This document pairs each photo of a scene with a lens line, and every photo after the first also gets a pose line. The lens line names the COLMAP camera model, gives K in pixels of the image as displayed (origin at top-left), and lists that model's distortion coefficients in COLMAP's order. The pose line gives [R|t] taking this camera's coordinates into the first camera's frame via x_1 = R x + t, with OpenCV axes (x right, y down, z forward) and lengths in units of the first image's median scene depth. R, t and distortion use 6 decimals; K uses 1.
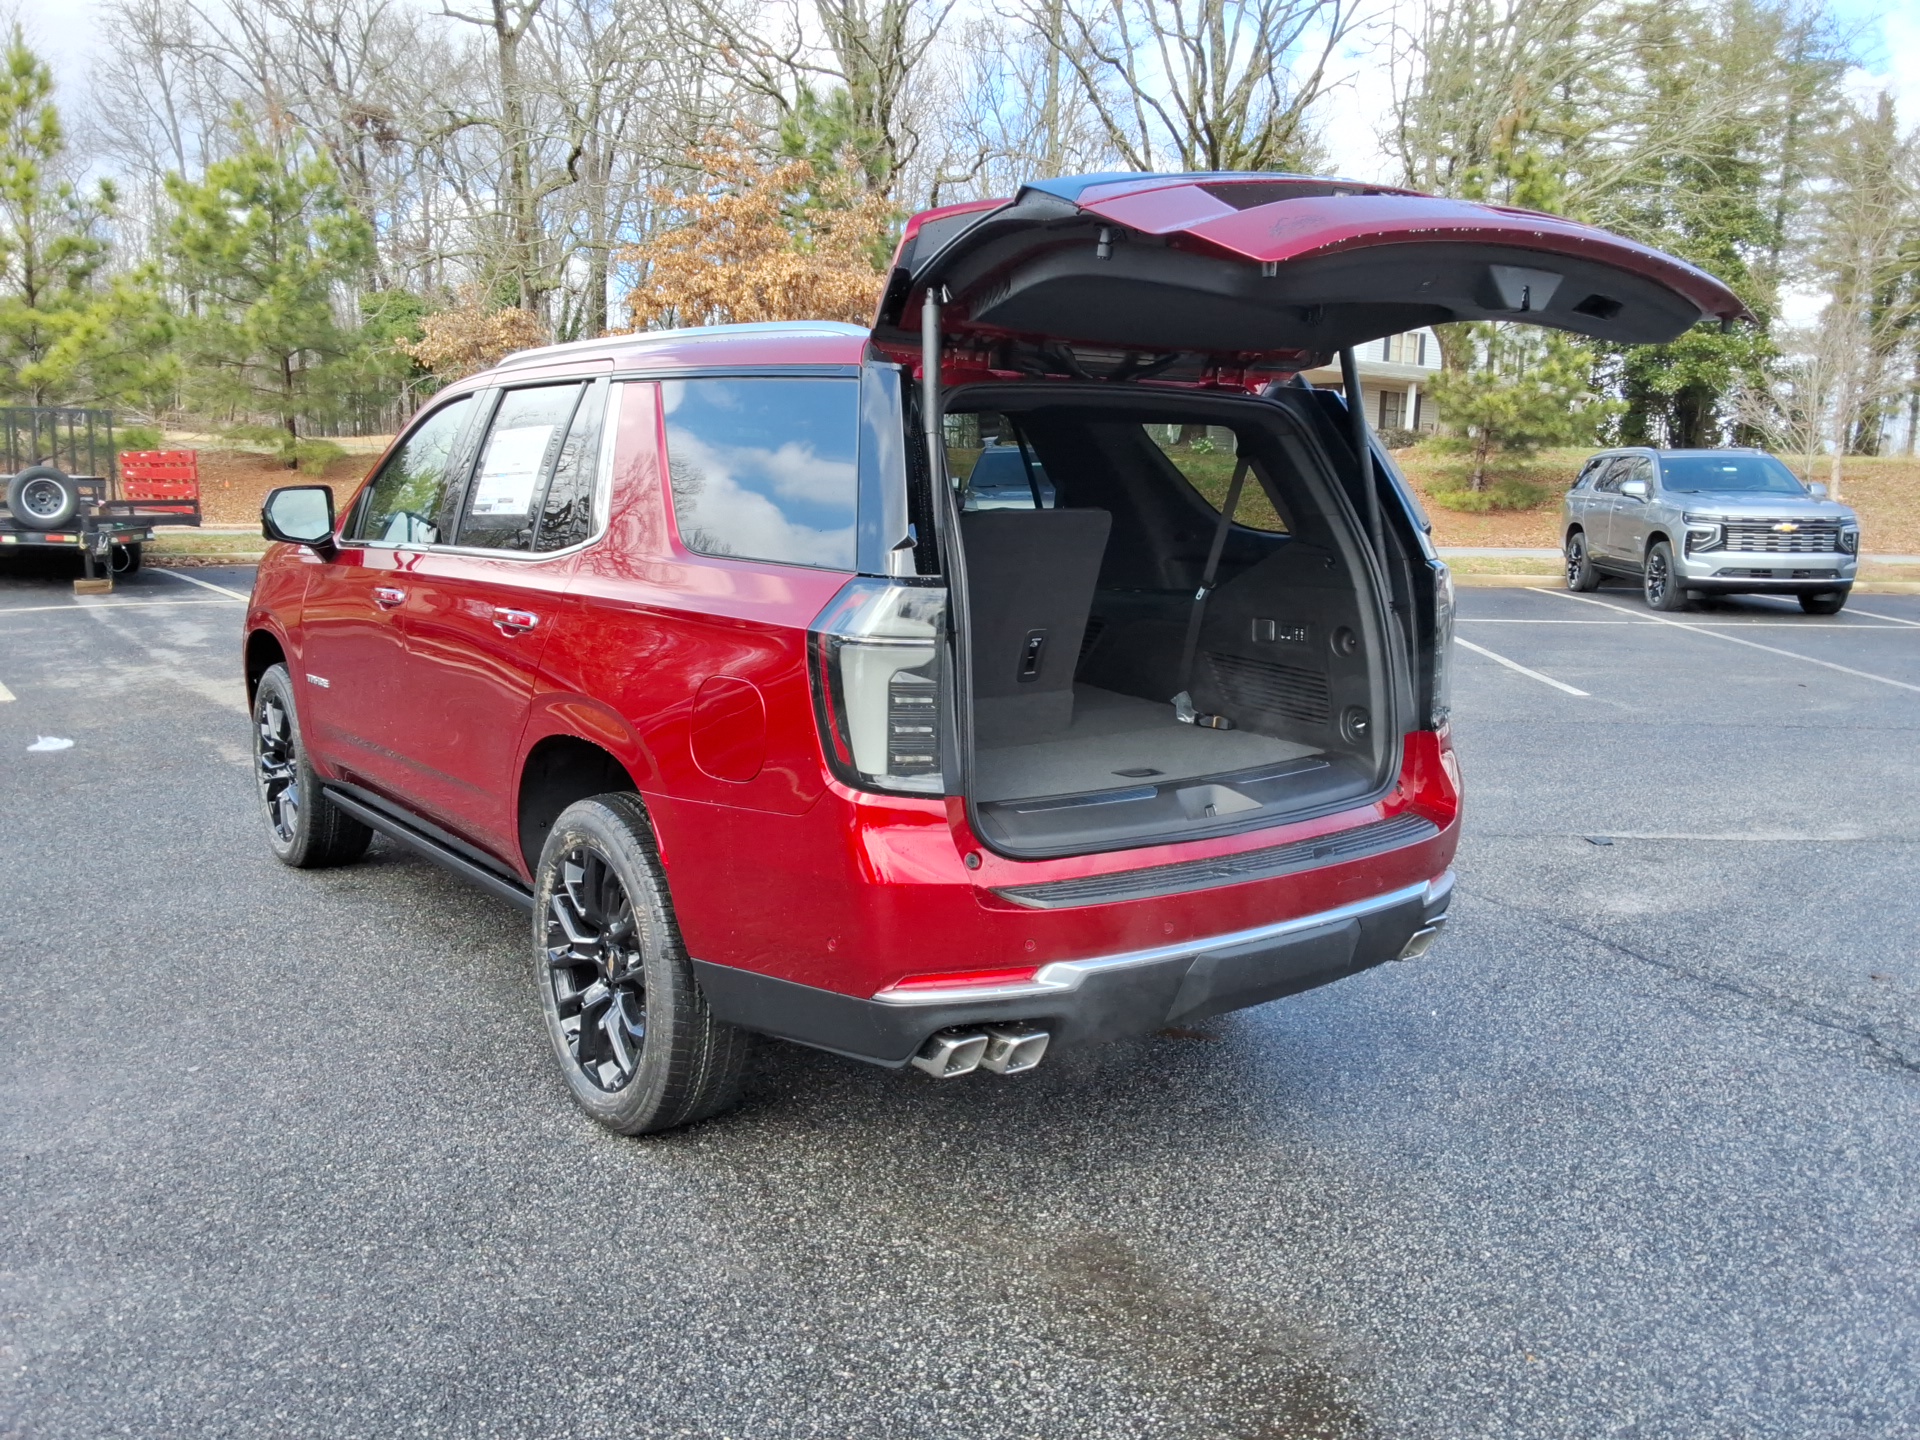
lens RADIAL K [[1539.1, 0, 973.7], [0, 1539.1, 704.9], [0, 0, 1]] dist [0.103410, -0.151073]
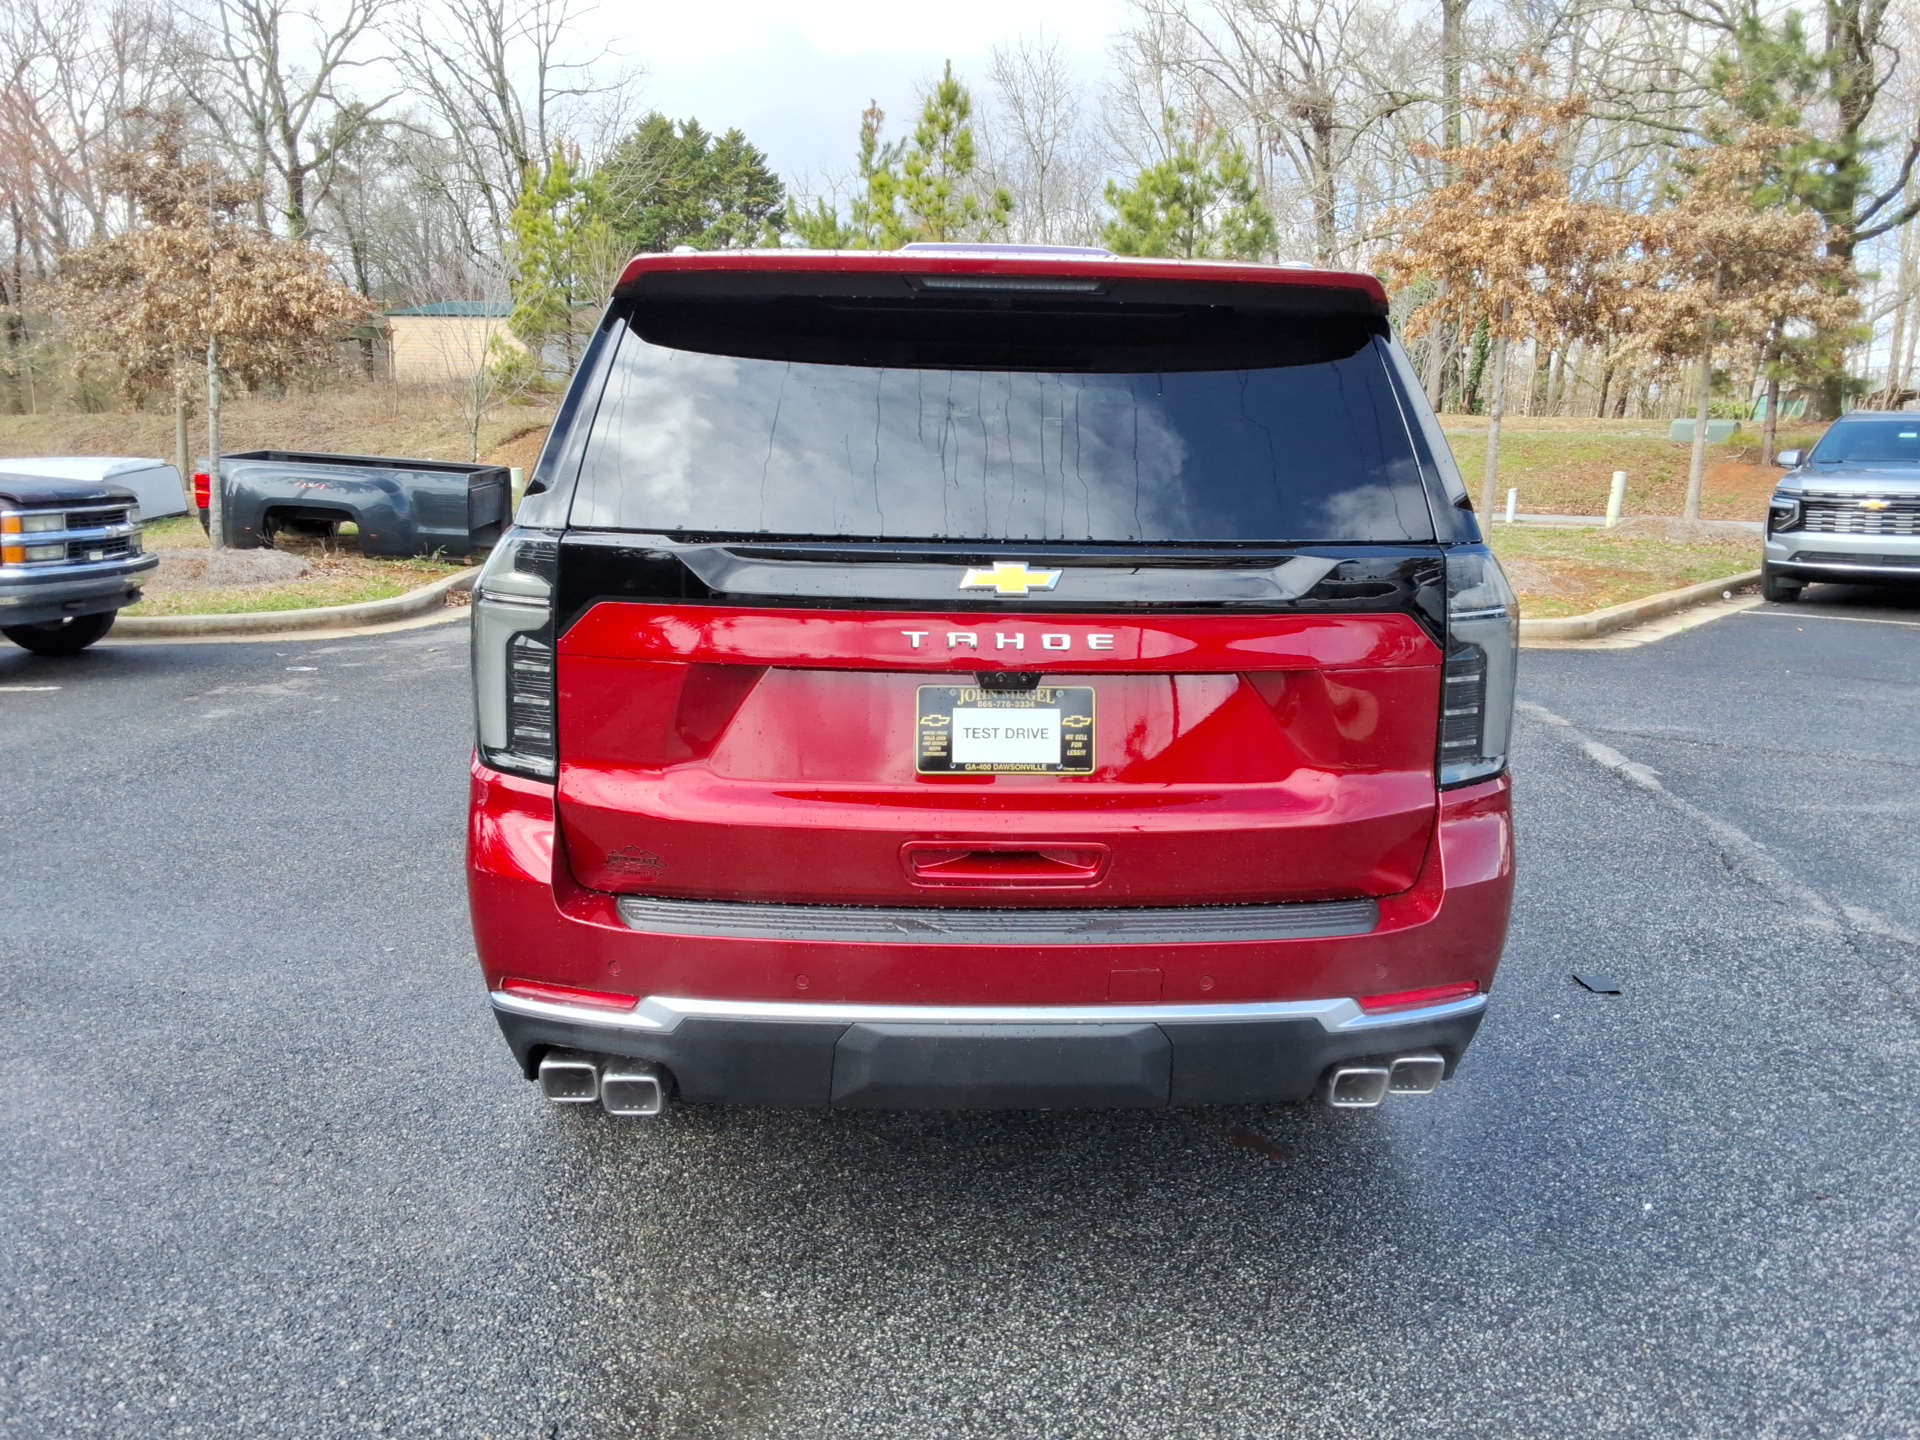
lens RADIAL K [[1539.1, 0, 974.1], [0, 1539.1, 701.3], [0, 0, 1]] dist [0.103410, -0.151073]
pose [[0.828966, 0.094560, -0.551248, 0.422266], [-0.089314, 0.995337, 0.036429, -0.024564], [0.552122, 0.019036, 0.833546, 0.257224]]
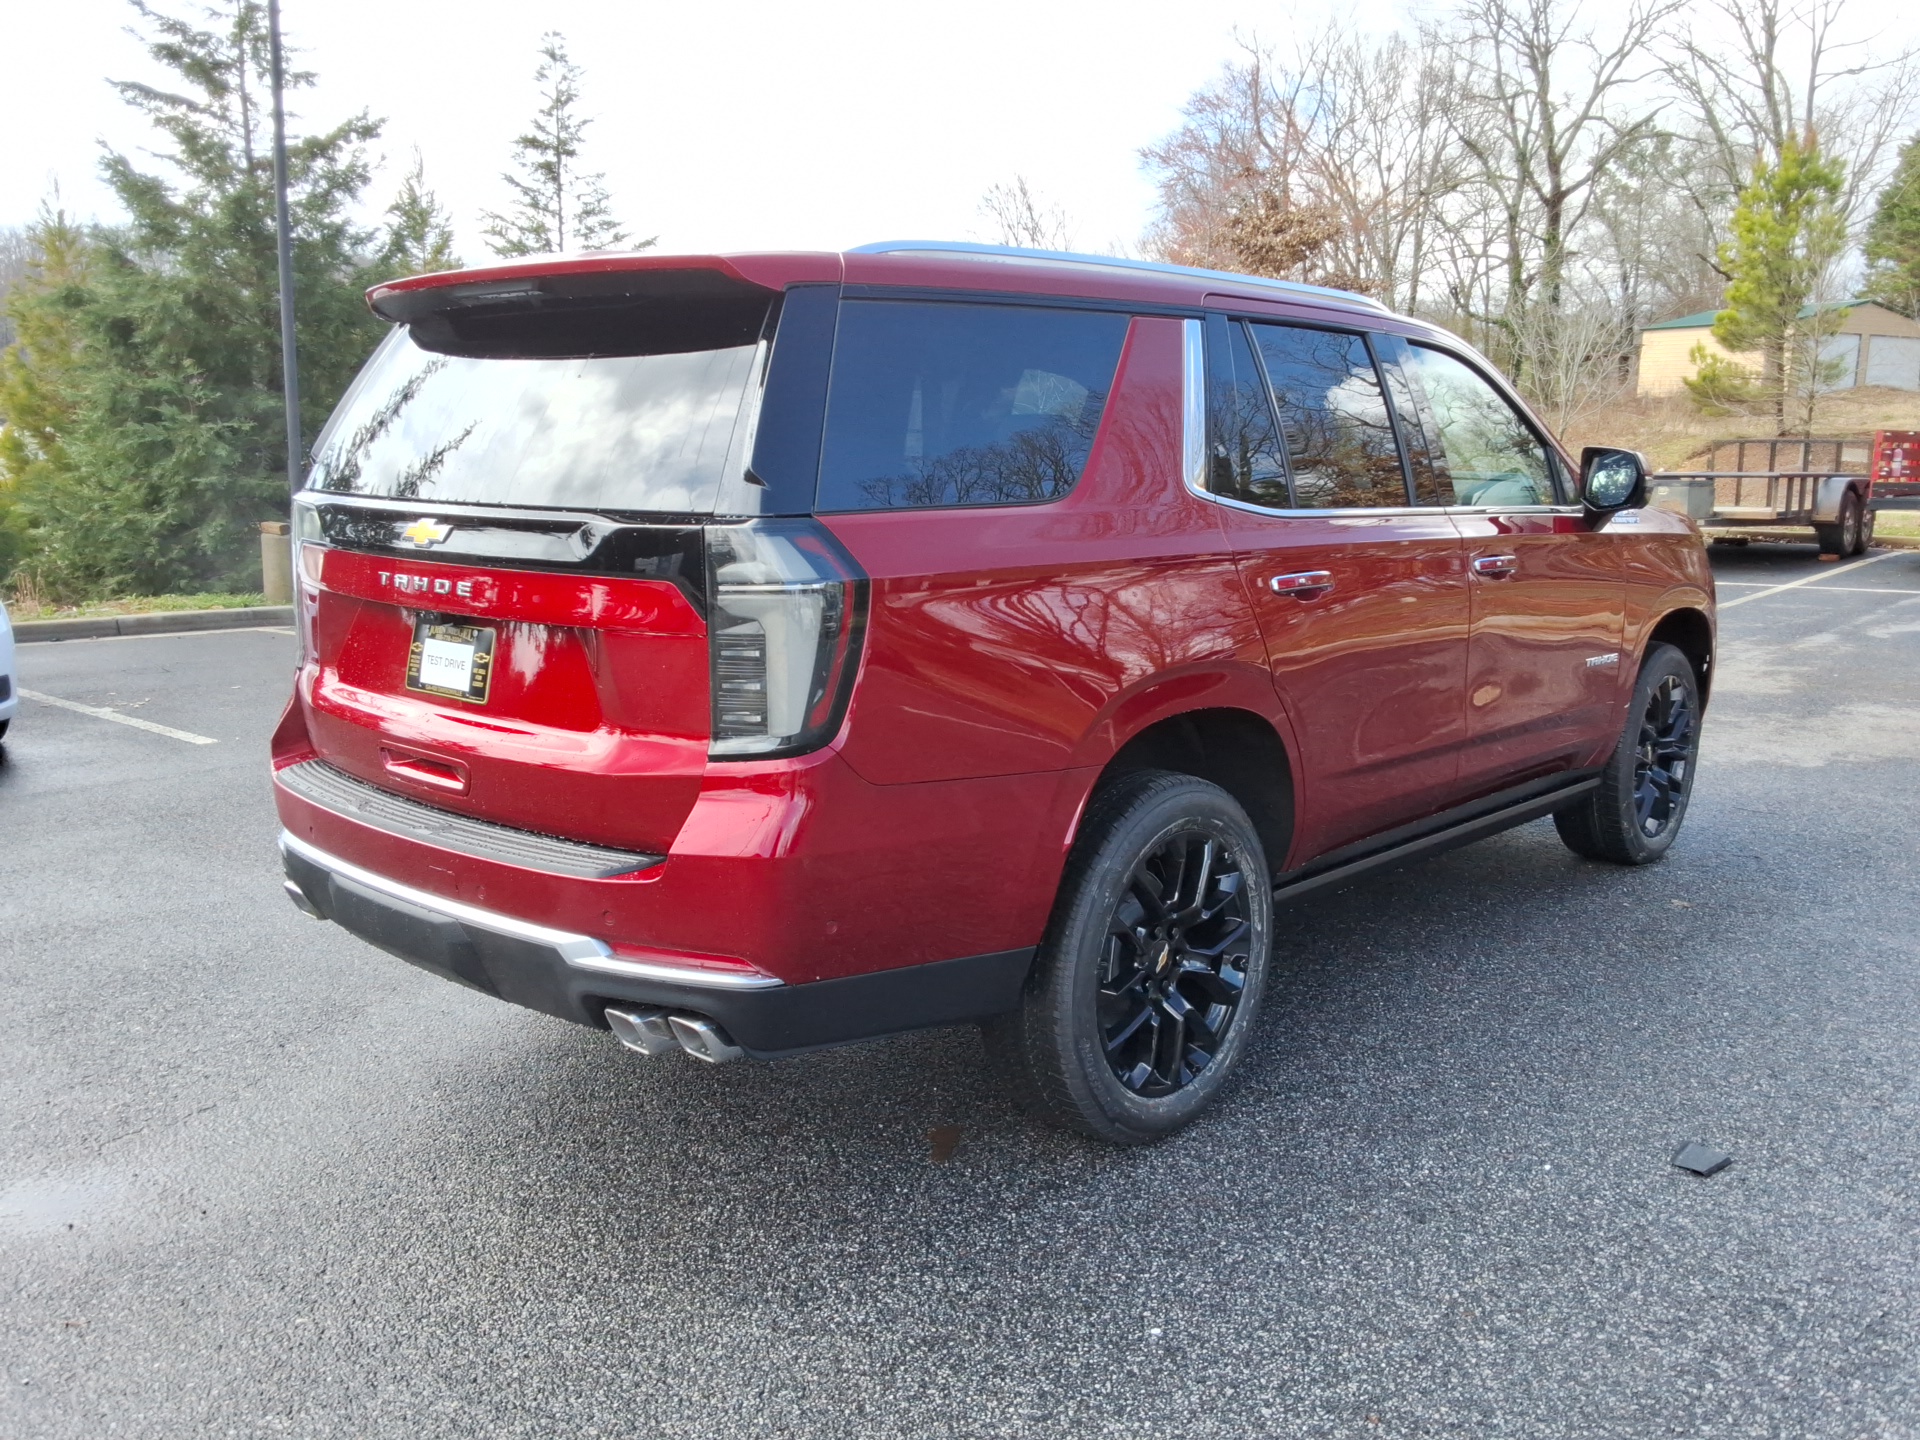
lens RADIAL K [[1539.1, 0, 982.5], [0, 1539.1, 705.7], [0, 0, 1]] dist [0.103410, -0.151073]
pose [[0.200223, 0.151347, -0.967990, 0.831941], [-0.147300, 0.981417, 0.122979, -0.093116], [0.968614, 0.117961, 0.218795, 0.808712]]
